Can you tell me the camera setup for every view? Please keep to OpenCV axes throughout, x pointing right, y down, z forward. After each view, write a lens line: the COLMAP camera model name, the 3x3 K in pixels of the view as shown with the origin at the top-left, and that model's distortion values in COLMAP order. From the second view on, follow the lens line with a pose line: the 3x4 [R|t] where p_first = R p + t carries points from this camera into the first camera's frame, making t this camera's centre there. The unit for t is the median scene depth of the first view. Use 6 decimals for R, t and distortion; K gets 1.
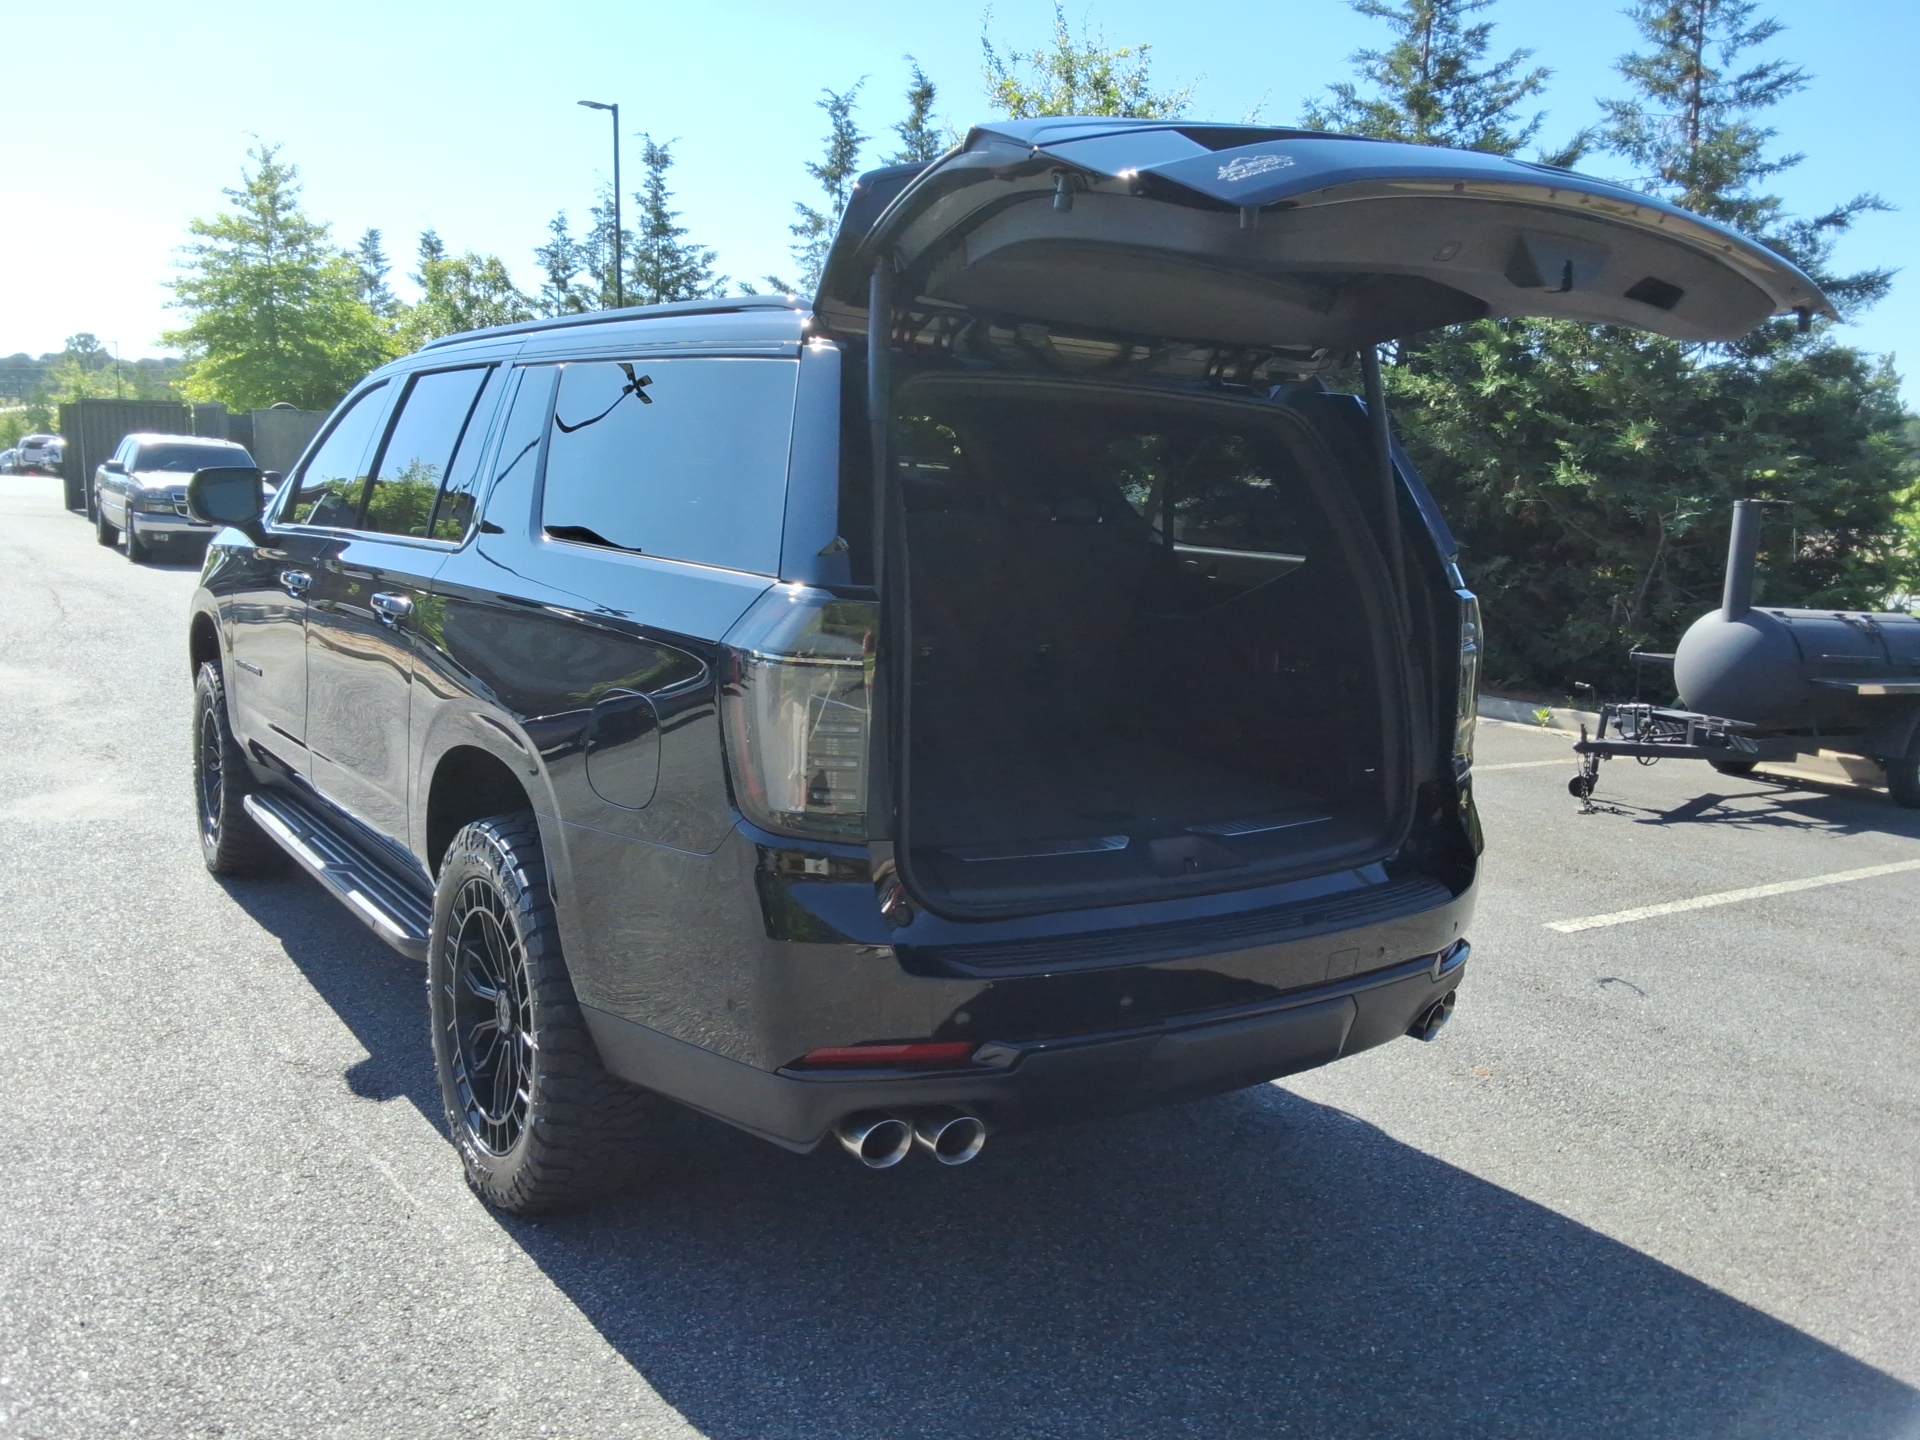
lens RADIAL K [[1548.7, 0, 990.2], [0, 1548.7, 694.2], [0, 0, 1]] dist [0.130405, -0.215303]
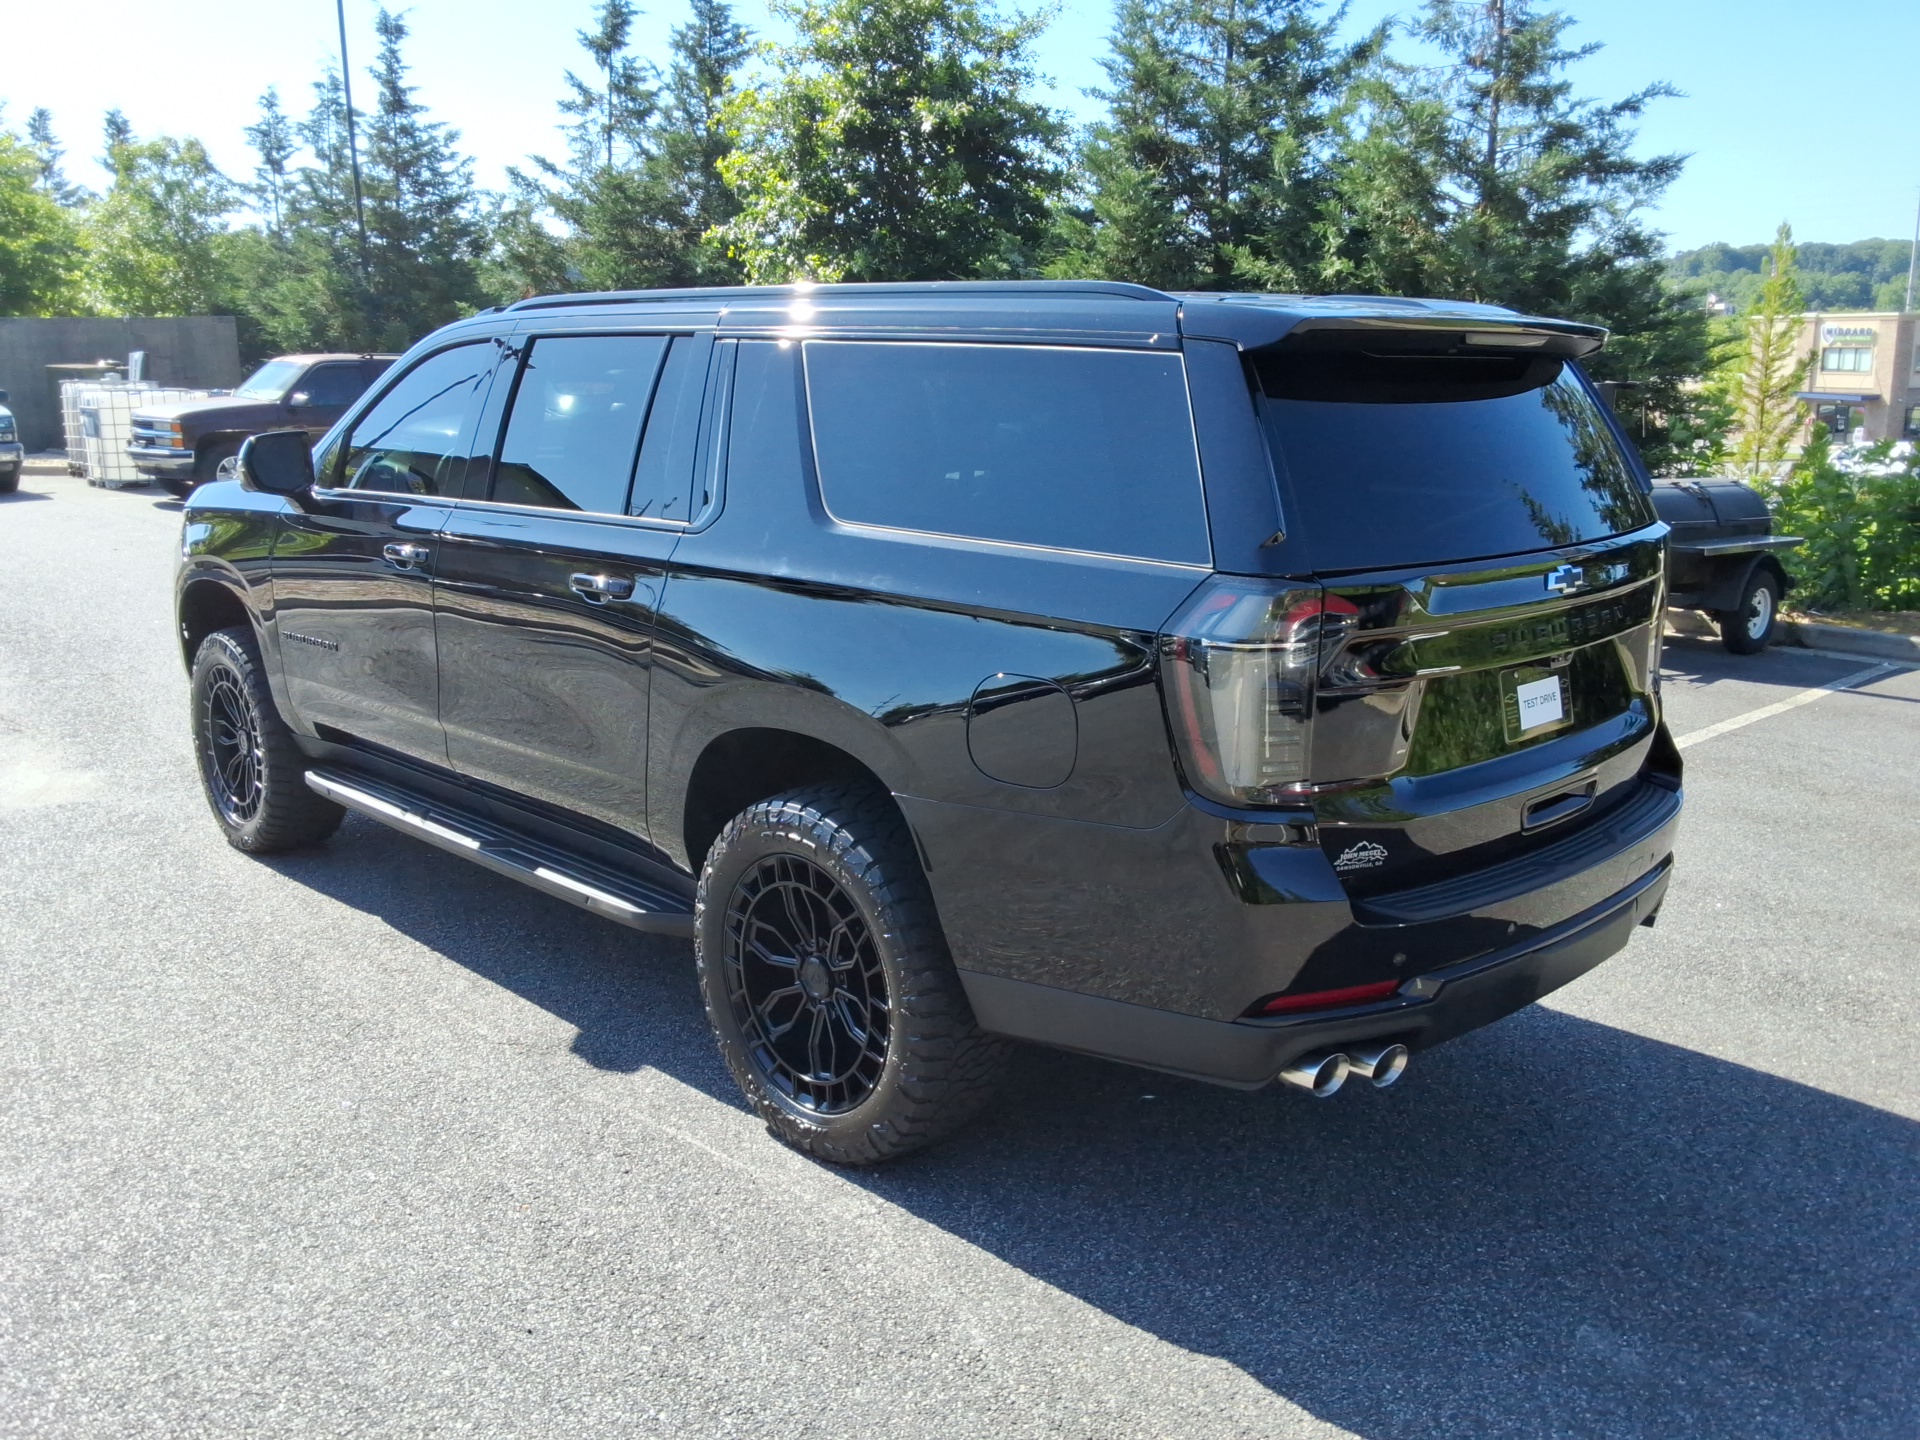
lens RADIAL K [[1548.7, 0, 990.2], [0, 1548.7, 694.2], [0, 0, 1]] dist [0.130405, -0.215303]
pose [[0.983396, -0.070218, 0.167339, -0.098035], [0.056784, 0.994867, 0.083759, -0.018059], [-0.172362, -0.072866, 0.982335, -0.005906]]
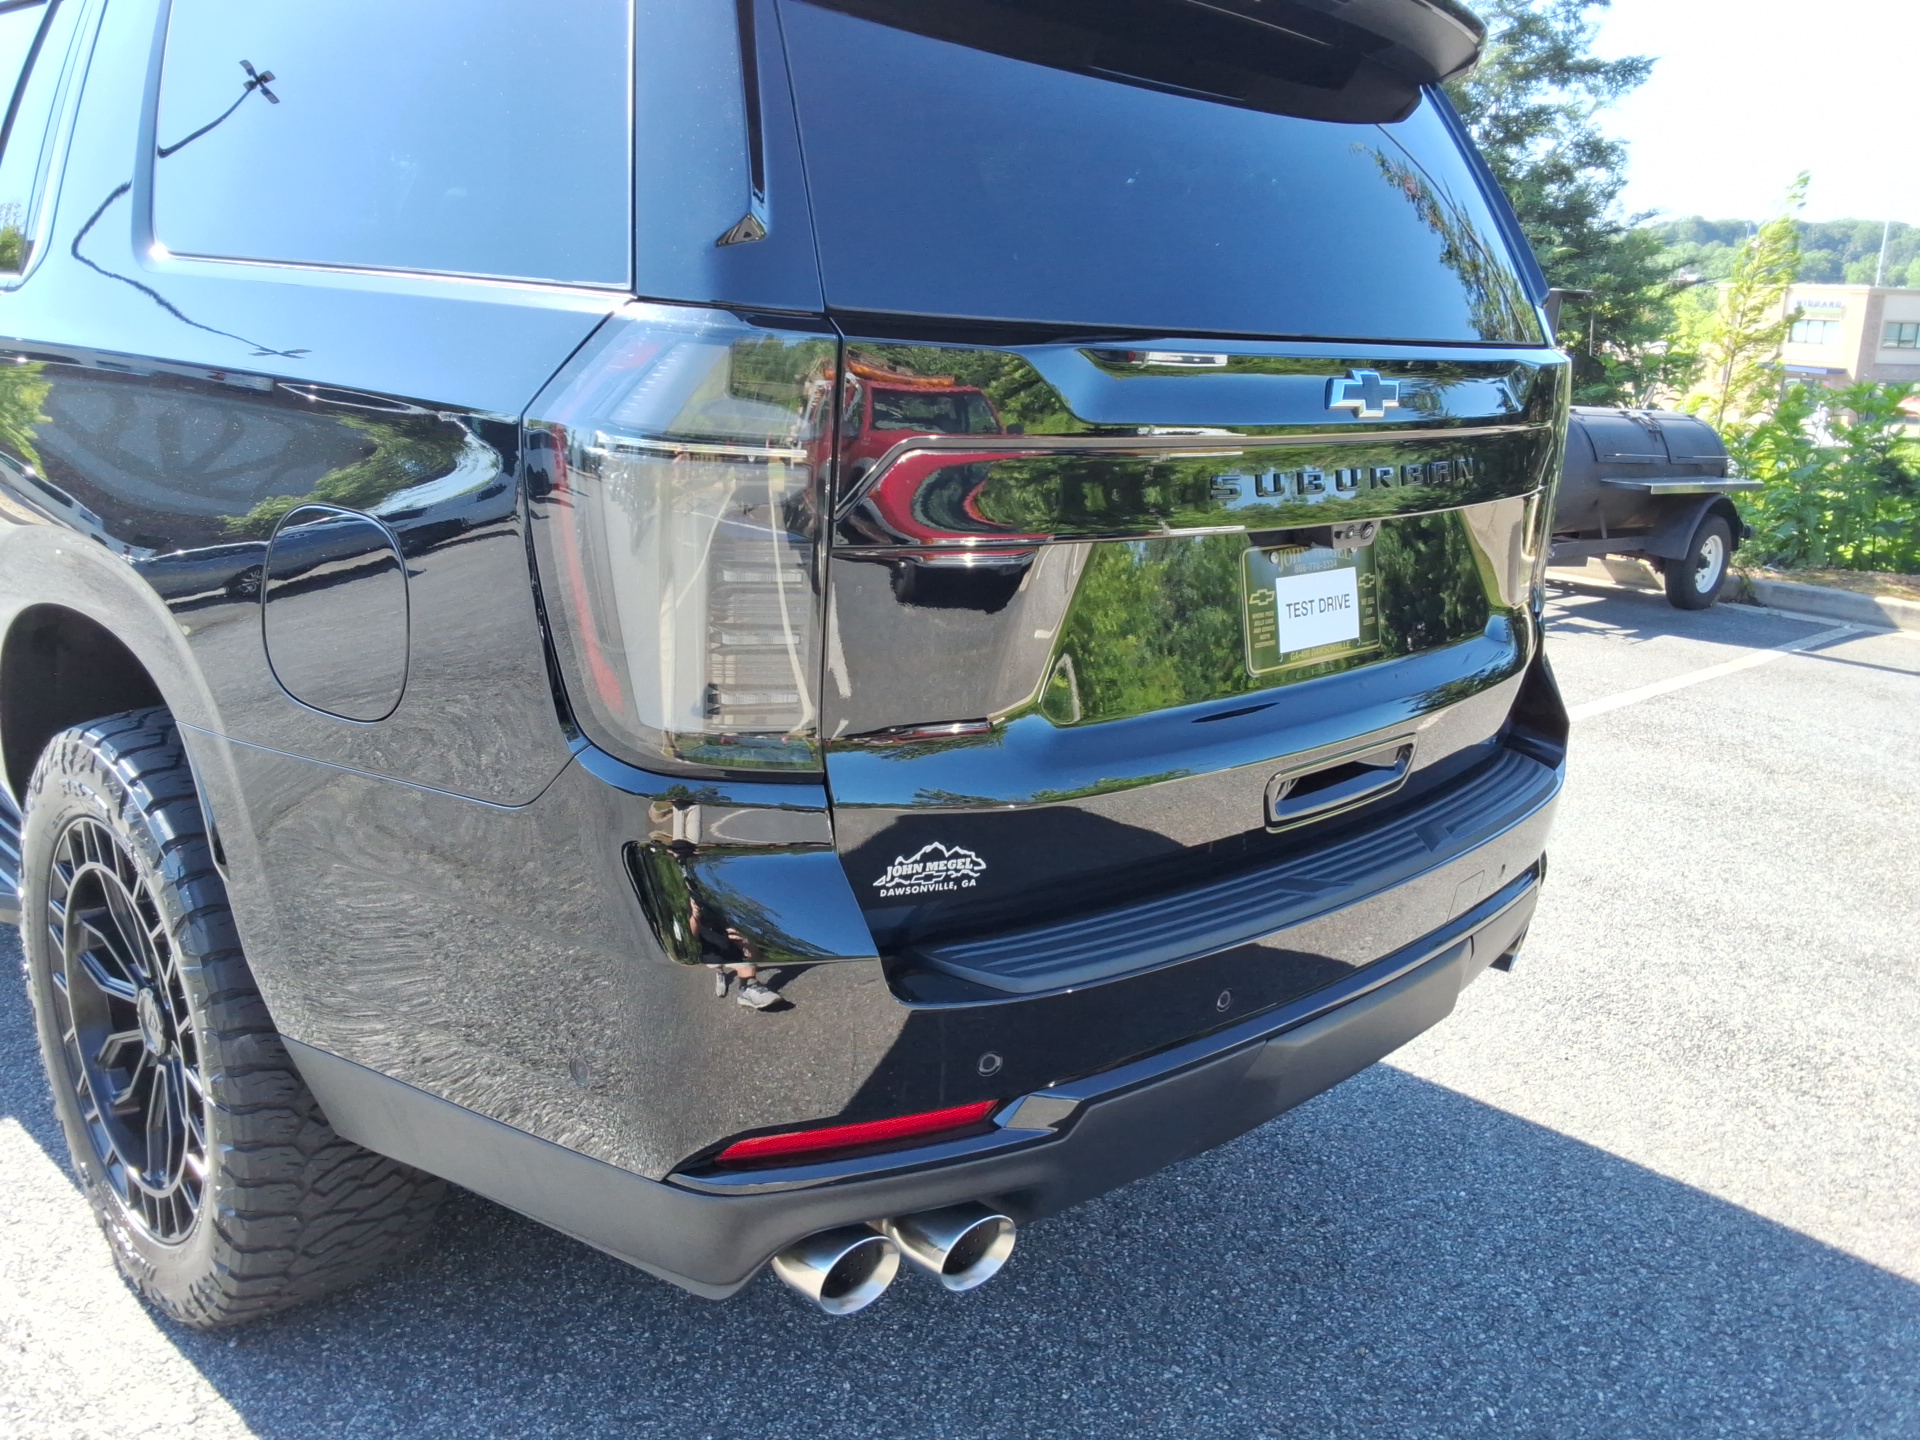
lens RADIAL K [[1545.5, 0, 987.4], [0, 1545.5, 696.5], [0, 0, 1]] dist [0.109280, -0.177307]
pose [[0.981348, -0.039304, 0.188178, -0.025398], [0.016515, 0.992494, 0.121174, -0.000107], [-0.191528, -0.115806, 0.974631, 0.091189]]
